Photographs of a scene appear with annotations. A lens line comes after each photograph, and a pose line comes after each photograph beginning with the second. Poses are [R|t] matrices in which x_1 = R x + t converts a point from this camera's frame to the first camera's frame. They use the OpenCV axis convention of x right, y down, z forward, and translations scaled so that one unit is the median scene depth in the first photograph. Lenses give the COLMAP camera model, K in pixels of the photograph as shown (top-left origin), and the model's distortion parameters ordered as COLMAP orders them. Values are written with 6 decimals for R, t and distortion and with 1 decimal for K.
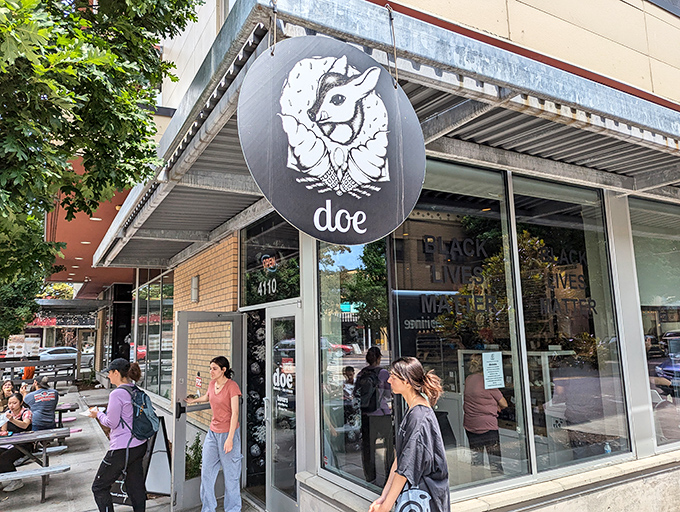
lens RADIAL K [[486.4, 0, 335.5], [0, 486.4, 253.7], [0, 0, 1]] dist [-0.056295, 0.009137]
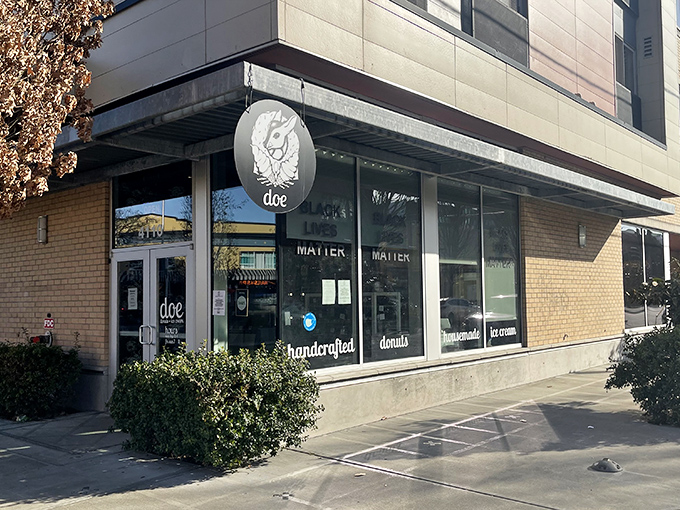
lens RADIAL K [[664.8, 0, 339.8], [0, 664.8, 256.2], [0, 0, 1]] dist [0.005508, 0.000000]
pose [[0.941365, 0.034227, 0.335648, -0.616430], [-0.065843, 0.994350, 0.083268, -0.082243], [-0.330901, -0.100485, 0.938300, -1.561106]]
